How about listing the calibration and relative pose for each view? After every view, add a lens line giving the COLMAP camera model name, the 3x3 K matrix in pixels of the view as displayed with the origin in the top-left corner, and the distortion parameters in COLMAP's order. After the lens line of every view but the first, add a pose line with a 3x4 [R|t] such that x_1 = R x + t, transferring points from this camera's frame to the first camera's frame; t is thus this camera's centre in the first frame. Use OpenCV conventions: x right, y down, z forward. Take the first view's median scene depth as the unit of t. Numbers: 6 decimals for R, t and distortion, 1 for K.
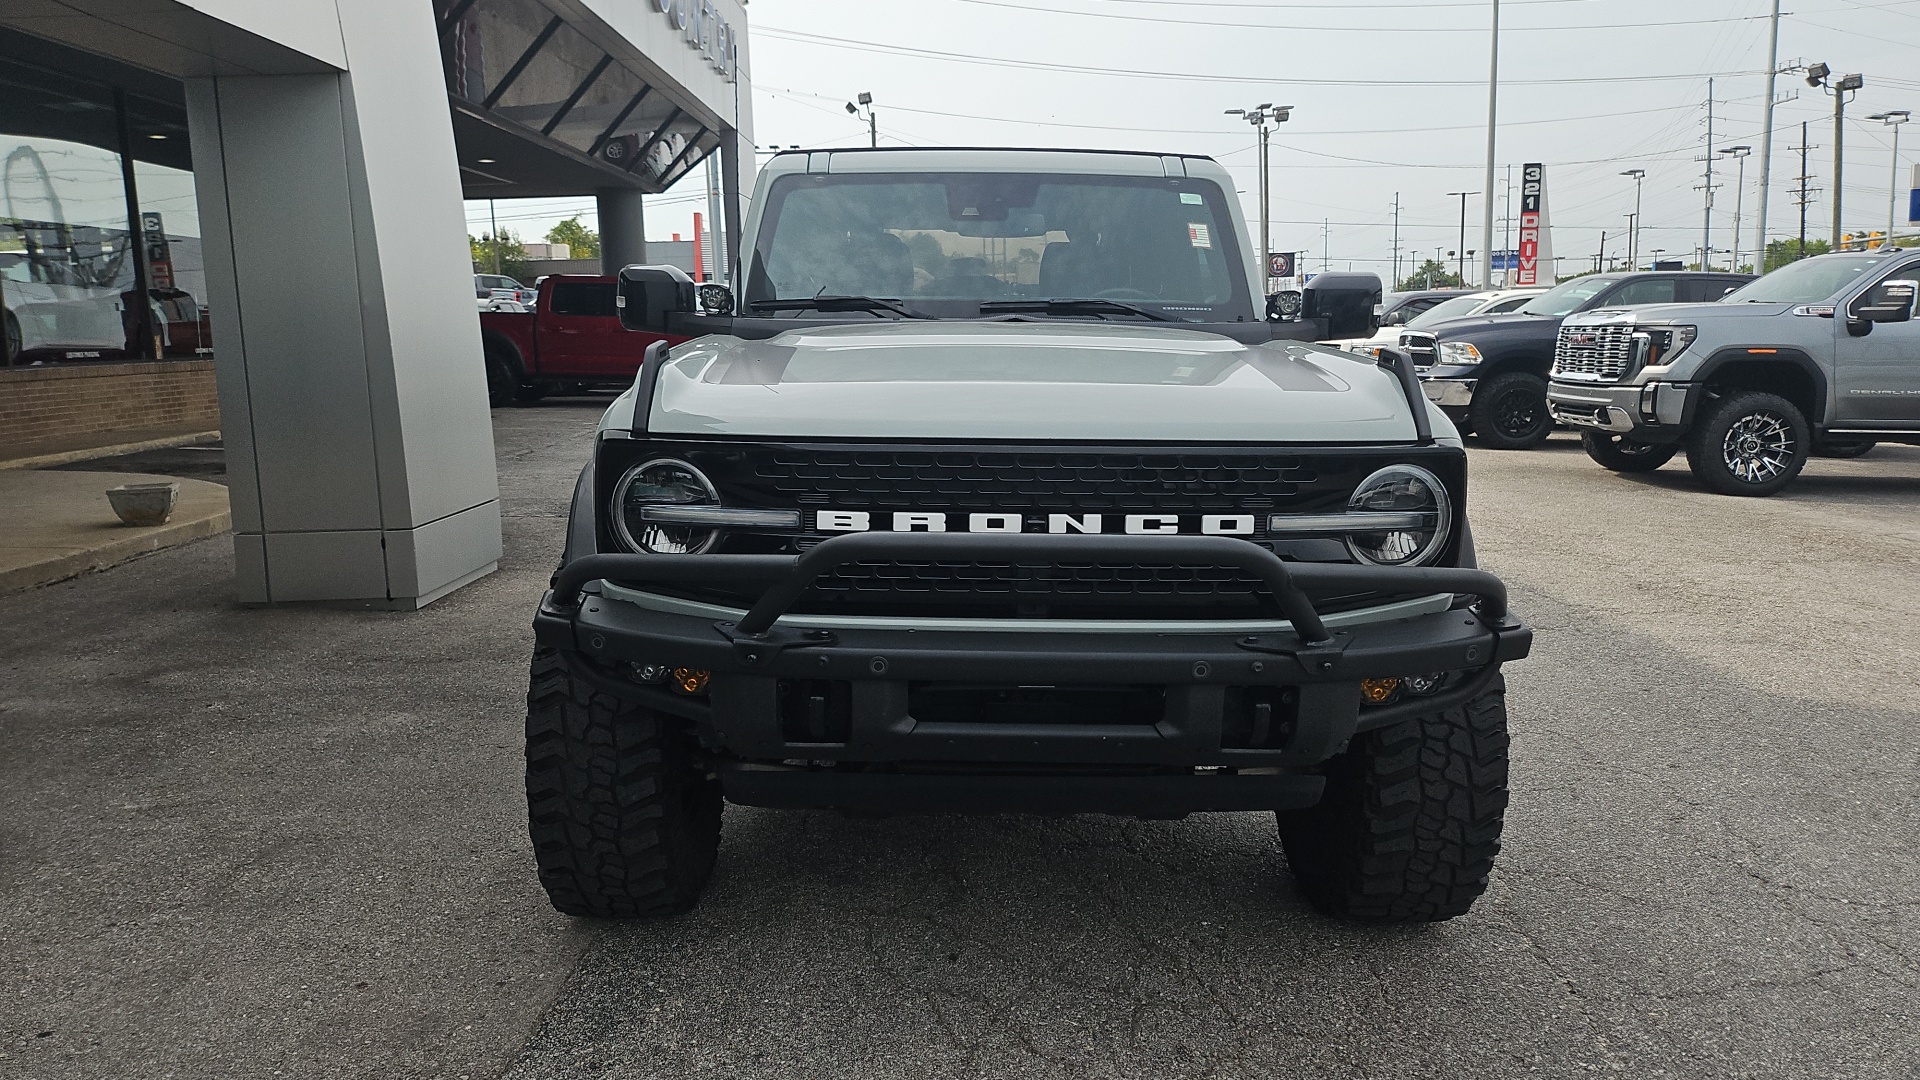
lens RADIAL K [[1356.5, 0, 954.5], [0, 1356.5, 534.2], [0, 0, 1]] dist [0.060840, -0.051540]
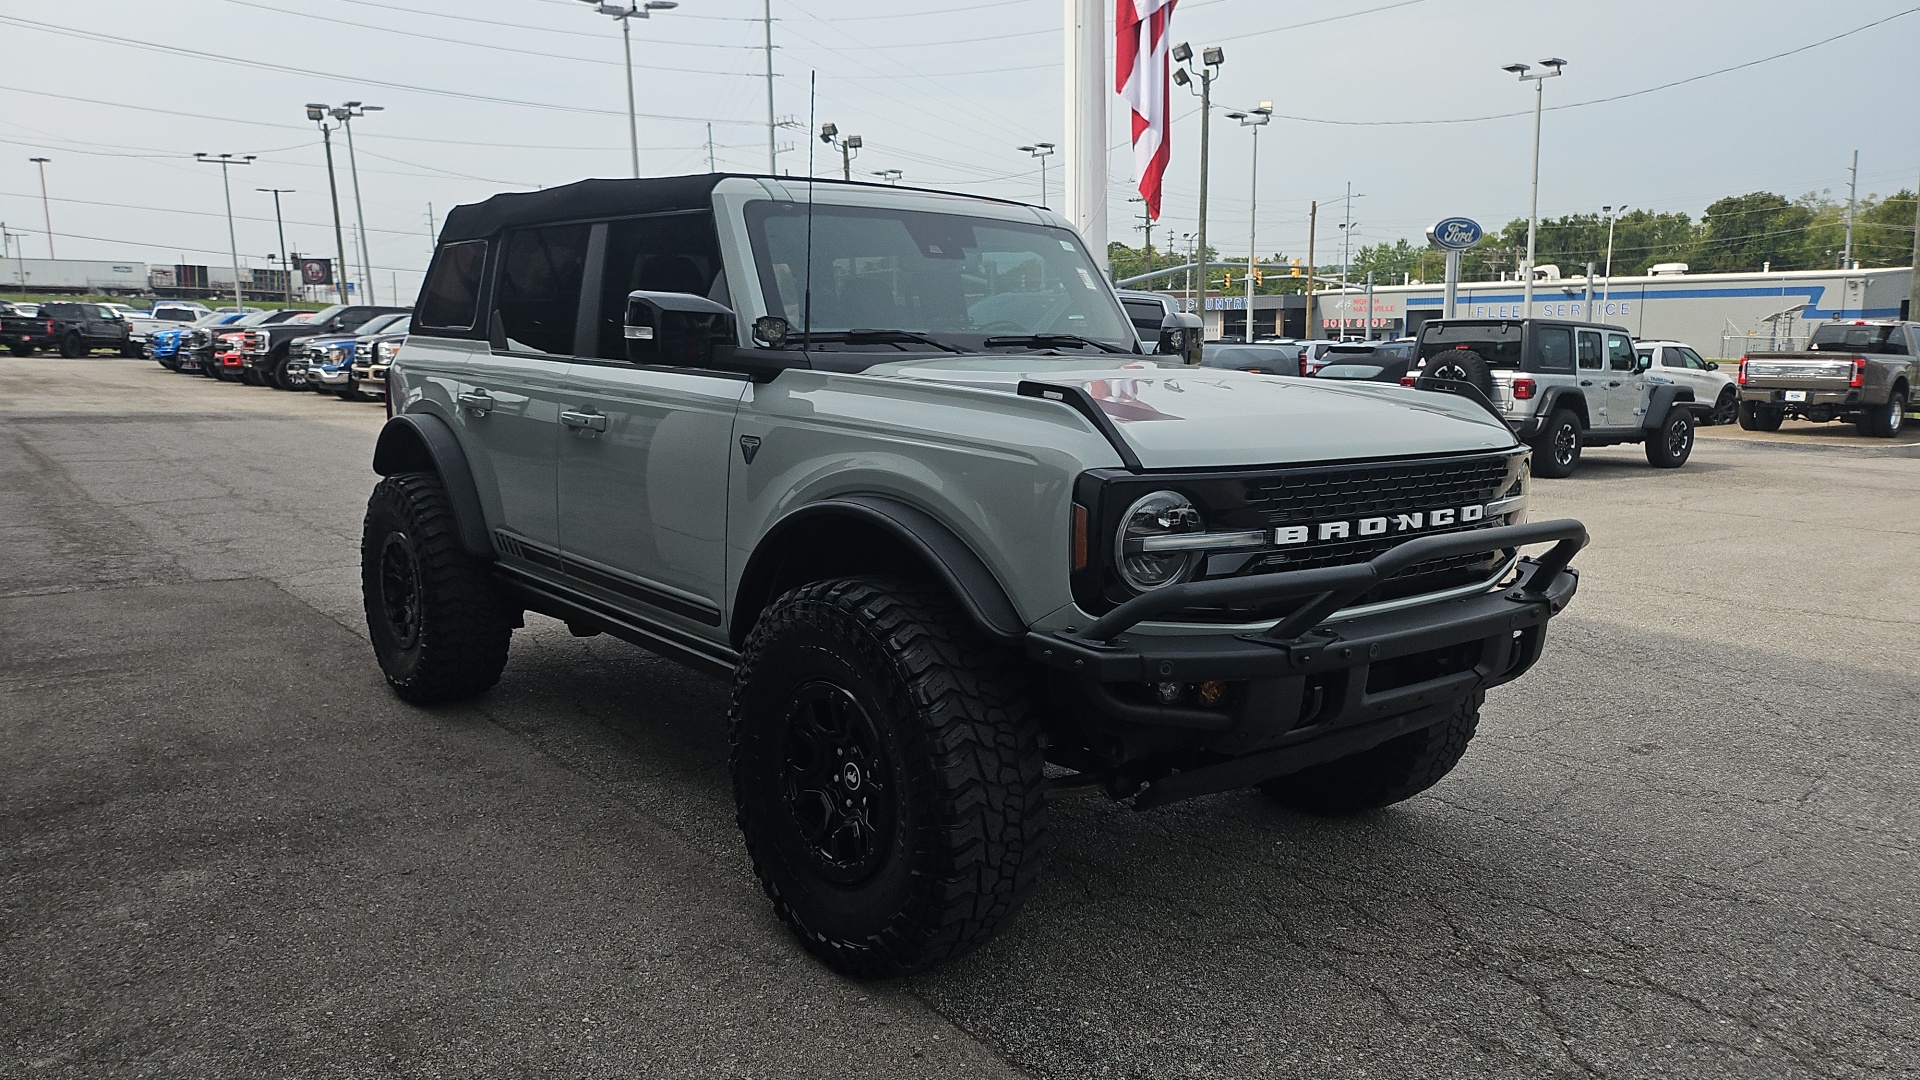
lens RADIAL K [[1356.5, 0, 955.3], [0, 1356.5, 555.3], [0, 0, 1]] dist [0.060840, -0.051540]
pose [[0.780601, -0.095059, 0.617759, -0.640677], [0.091427, 0.995102, 0.037596, -0.039042], [-0.618307, 0.027132, 0.785468, 0.167606]]
